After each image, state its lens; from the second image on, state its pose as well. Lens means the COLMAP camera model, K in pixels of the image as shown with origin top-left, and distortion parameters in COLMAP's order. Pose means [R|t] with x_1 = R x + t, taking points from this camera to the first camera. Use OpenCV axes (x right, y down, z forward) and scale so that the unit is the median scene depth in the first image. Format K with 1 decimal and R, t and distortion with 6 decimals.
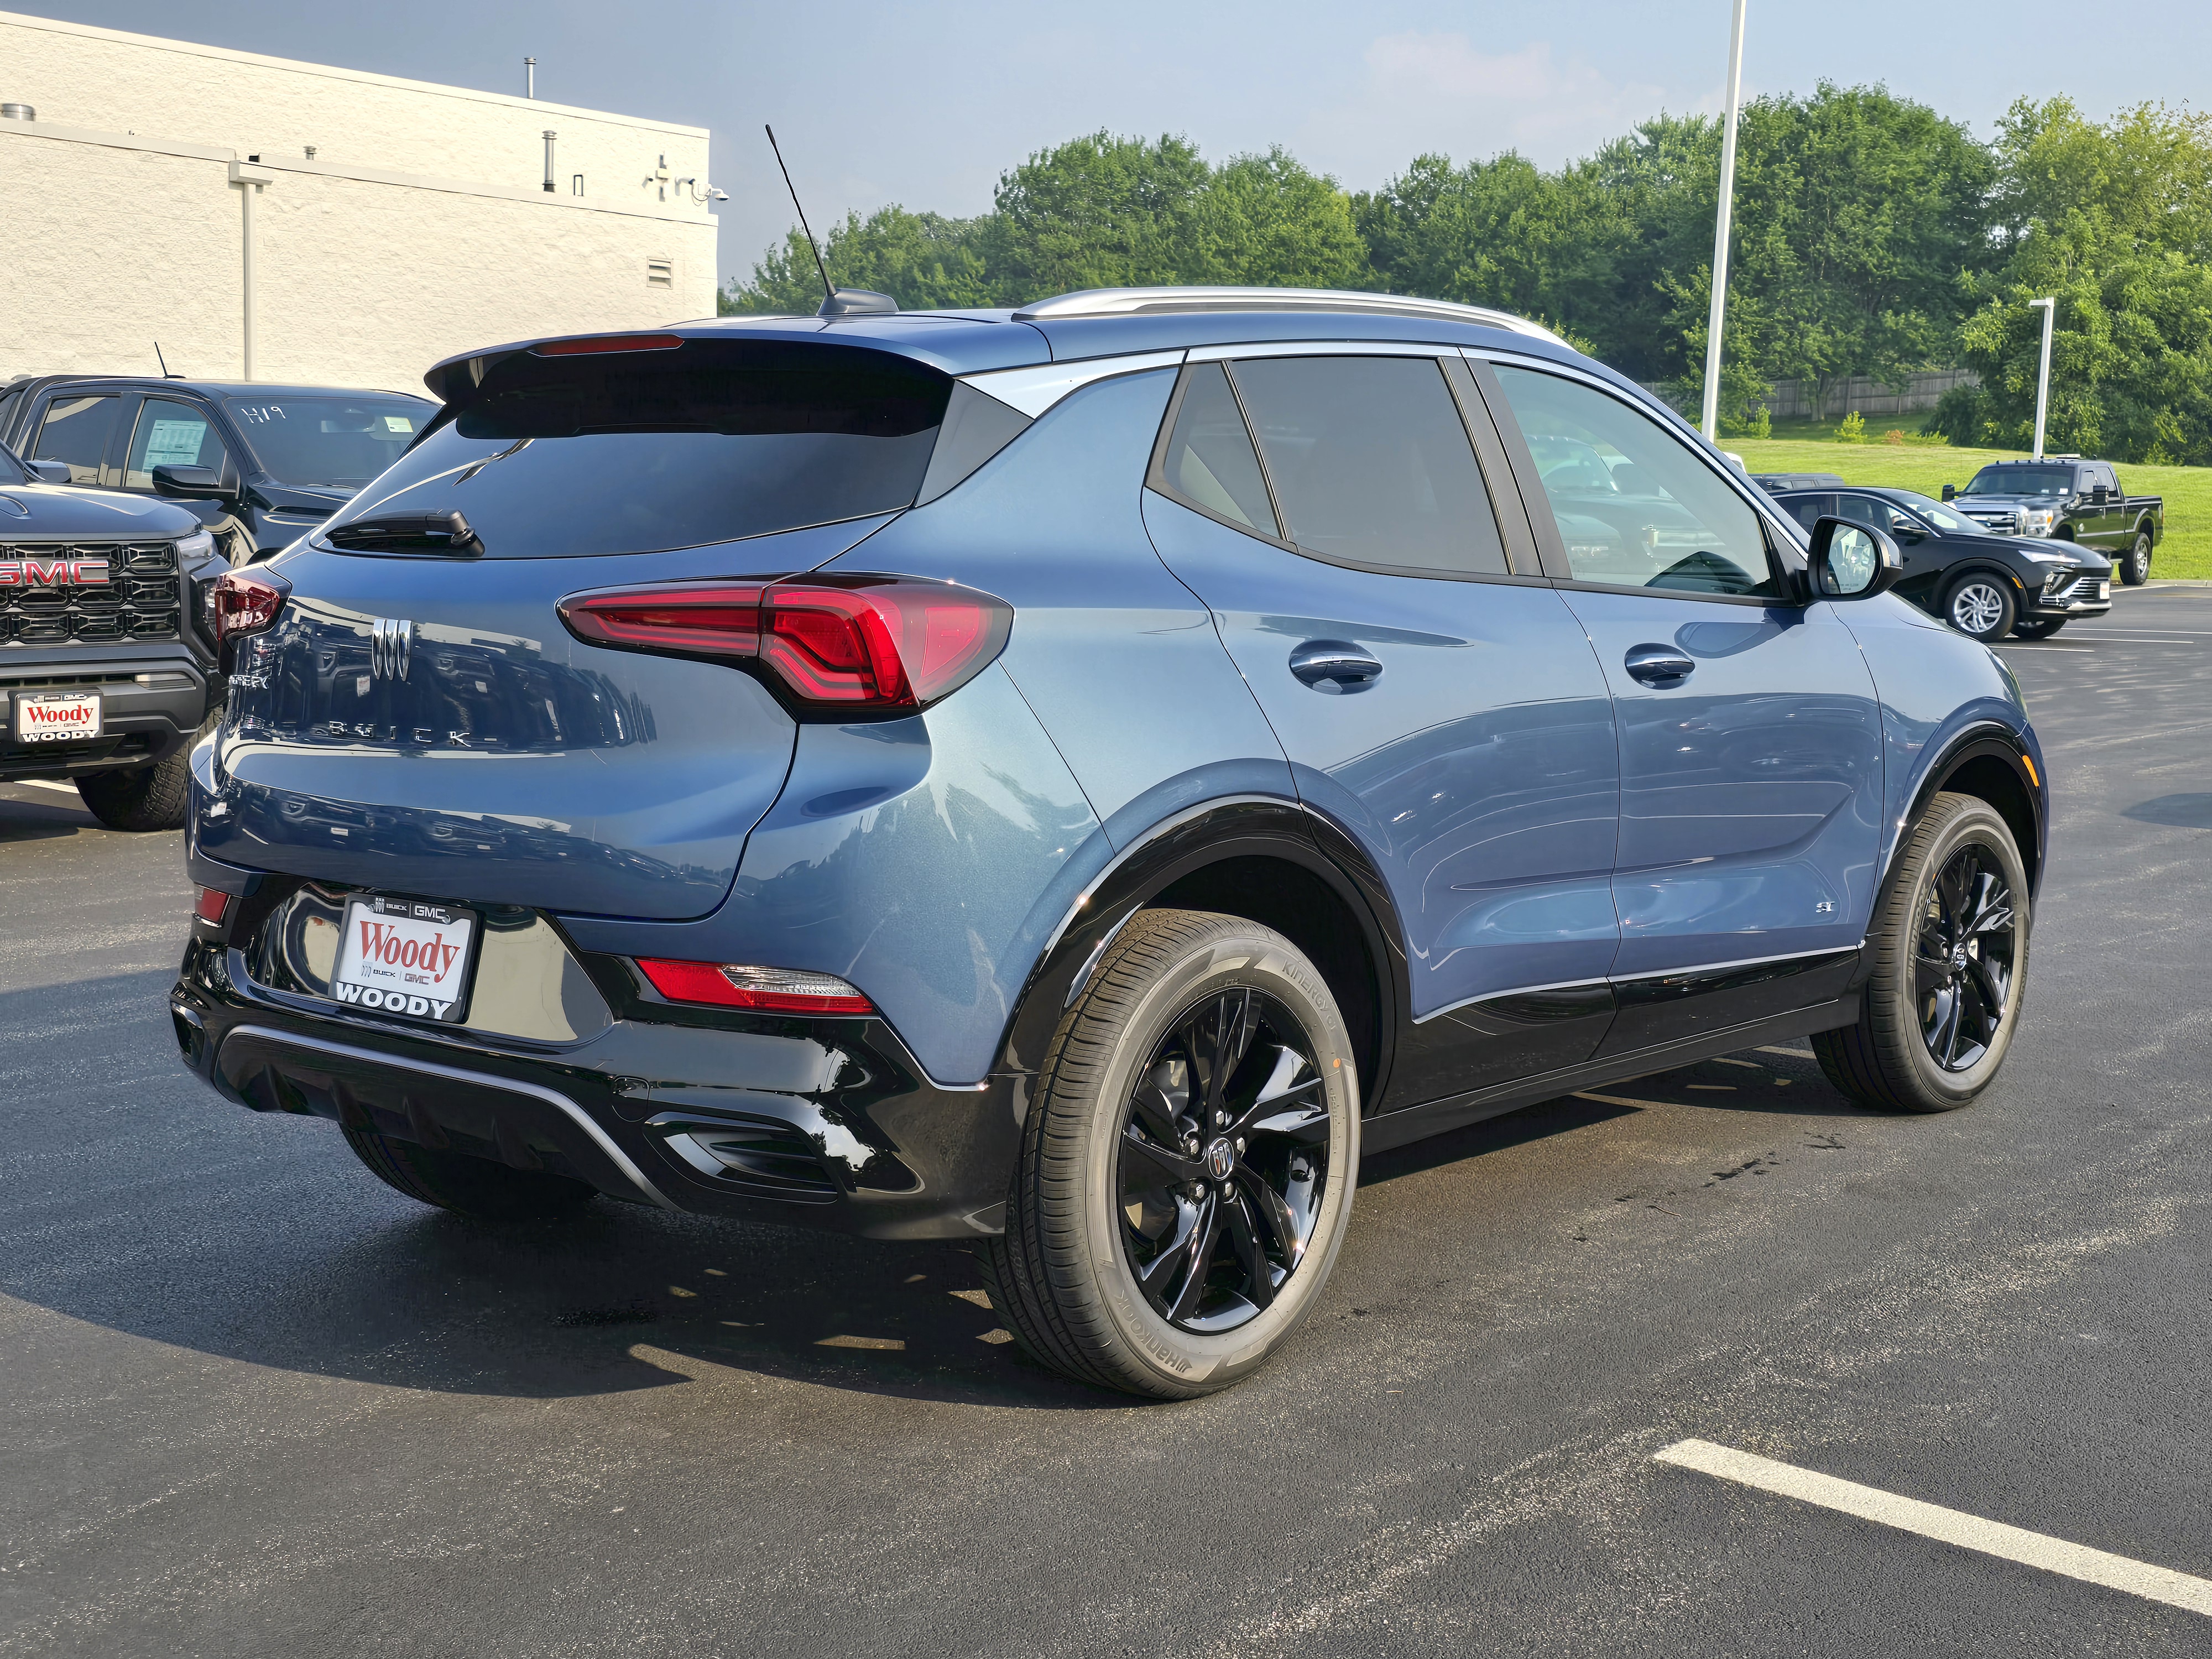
lens RADIAL K [[2624.0, 0, 1106.0], [0, 2624.0, 829.5], [0, 0, 1]] dist [0.139330, -0.244372]
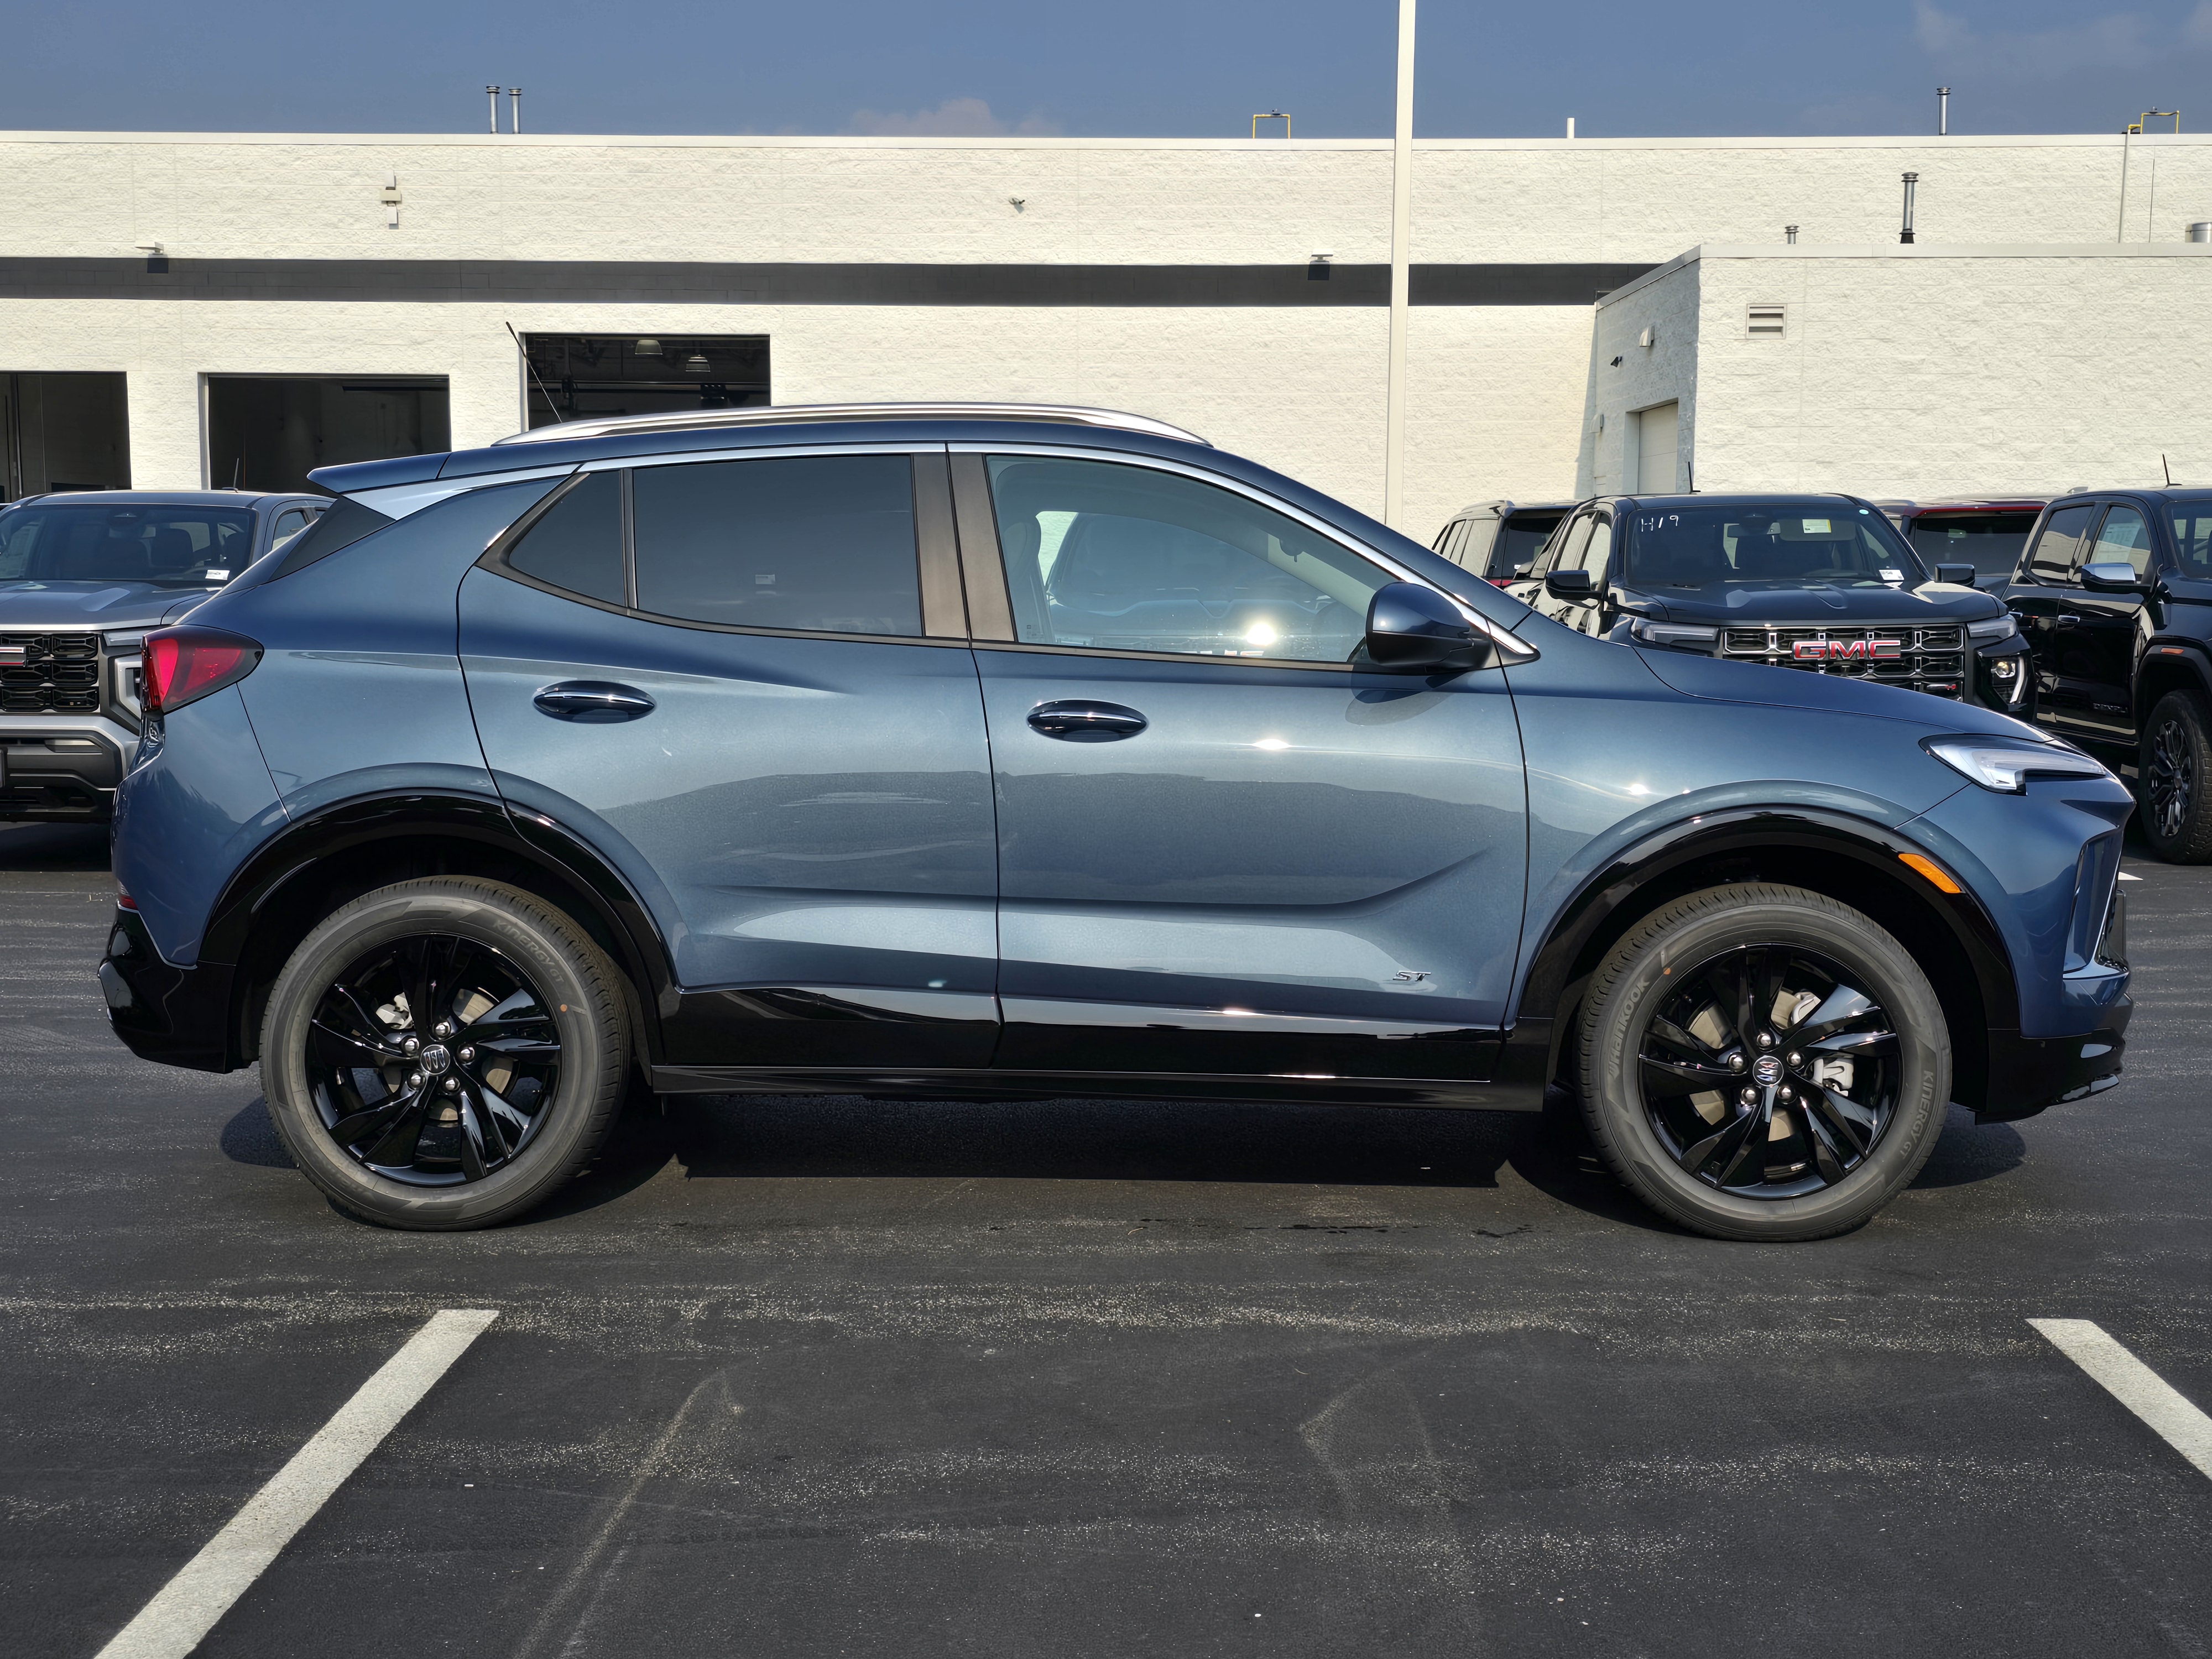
lens RADIAL K [[2624.0, 0, 1106.0], [0, 2624.0, 829.5], [0, 0, 1]] dist [0.139330, -0.244372]
pose [[0.642132, 0.053008, -0.764759, 0.513331], [-0.084498, 0.996422, -0.001884, -0.007581], [0.761923, 0.065831, 0.644313, 0.148912]]
